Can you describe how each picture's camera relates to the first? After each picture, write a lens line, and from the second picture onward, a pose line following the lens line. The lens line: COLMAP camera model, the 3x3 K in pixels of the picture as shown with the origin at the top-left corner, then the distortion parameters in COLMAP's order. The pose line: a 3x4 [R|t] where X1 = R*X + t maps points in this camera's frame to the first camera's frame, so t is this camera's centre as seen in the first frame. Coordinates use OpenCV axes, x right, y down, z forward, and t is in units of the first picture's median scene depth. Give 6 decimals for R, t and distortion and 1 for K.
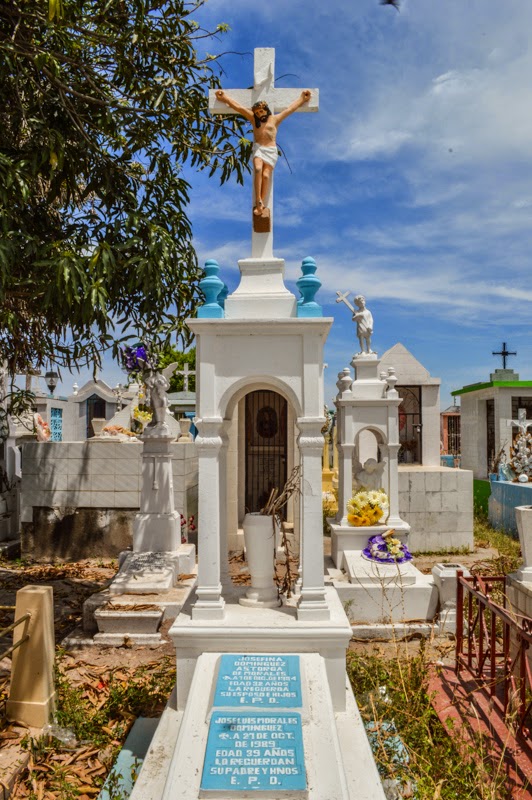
lens RADIAL K [[655.7, 0, 266.0], [0, 655.7, 400.0], [0, 0, 1]] dist [-0.061882, -0.000580]
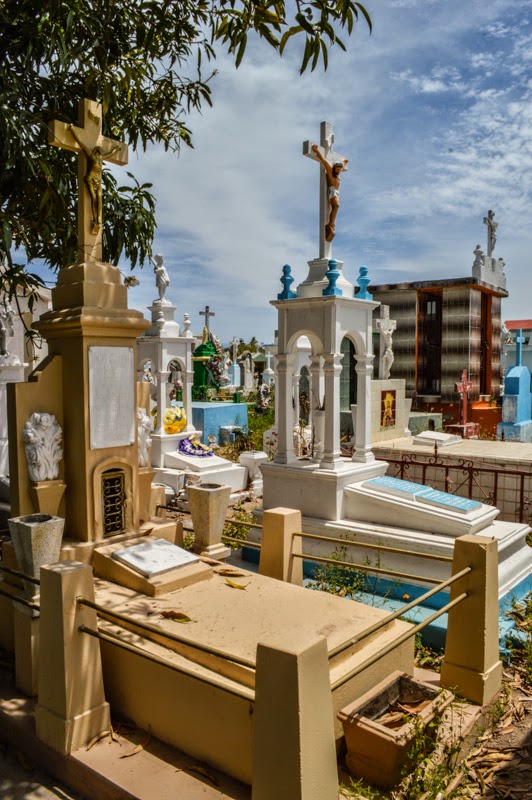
lens RADIAL K [[655.7, 0, 266.0], [0, 655.7, 400.0], [0, 0, 1]] dist [-0.061882, -0.000580]
pose [[0.618723, -0.033724, 0.784885, -0.768335], [-0.050187, 0.995341, 0.082329, 0.007365], [-0.784004, -0.090330, 0.614148, 0.047131]]
